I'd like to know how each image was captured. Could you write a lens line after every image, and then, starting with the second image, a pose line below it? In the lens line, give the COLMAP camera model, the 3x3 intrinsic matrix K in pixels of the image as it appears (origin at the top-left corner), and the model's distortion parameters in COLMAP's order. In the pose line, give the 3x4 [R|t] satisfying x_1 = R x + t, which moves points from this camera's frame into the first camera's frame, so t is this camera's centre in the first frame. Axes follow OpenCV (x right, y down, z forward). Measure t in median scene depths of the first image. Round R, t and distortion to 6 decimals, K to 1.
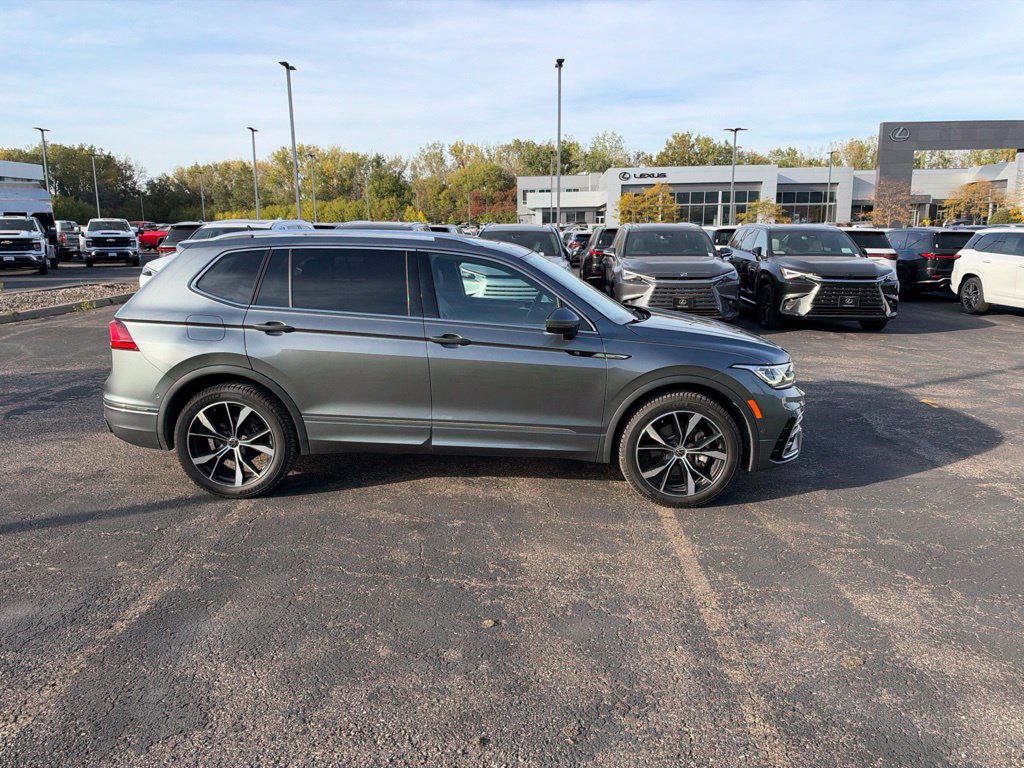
lens RADIAL K [[742.4, 0, 511.3], [0, 742.4, 381.0], [0, 0, 1]] dist [0.014774, -0.036956]
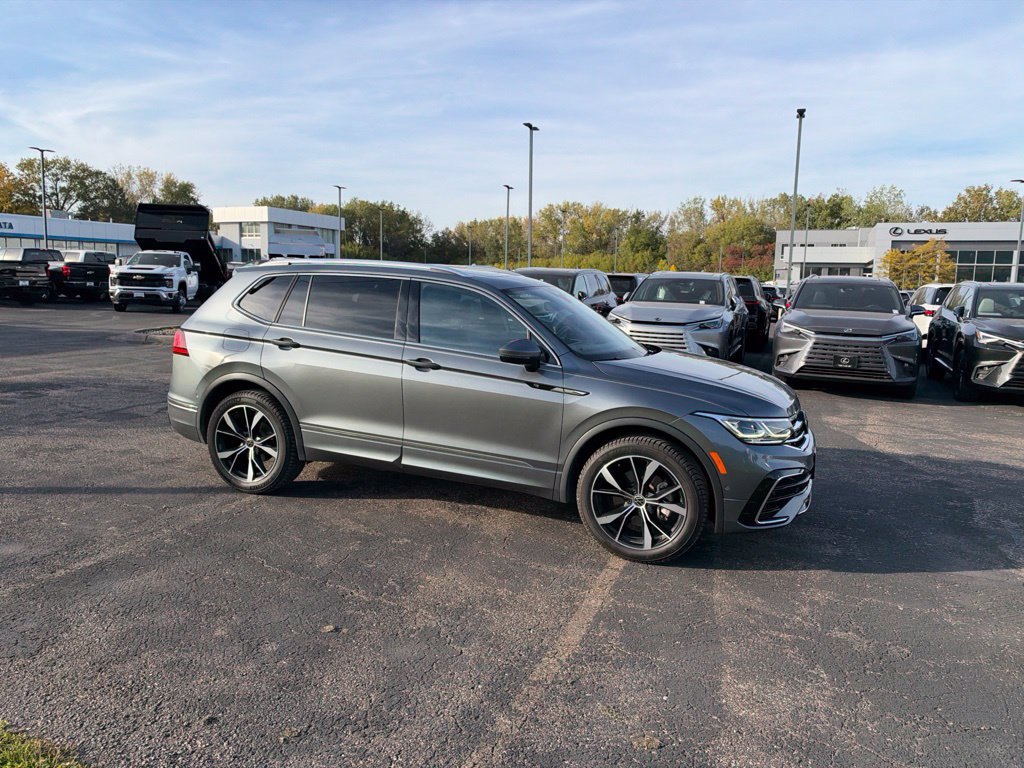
lens RADIAL K [[742.4, 0, 511.7], [0, 742.4, 377.1], [0, 0, 1]] dist [0.014774, -0.036956]
pose [[0.941525, 0.073385, -0.328854, 0.359722], [-0.097710, 0.993521, -0.058040, 0.010819], [0.322465, 0.086779, 0.942595, 0.055581]]
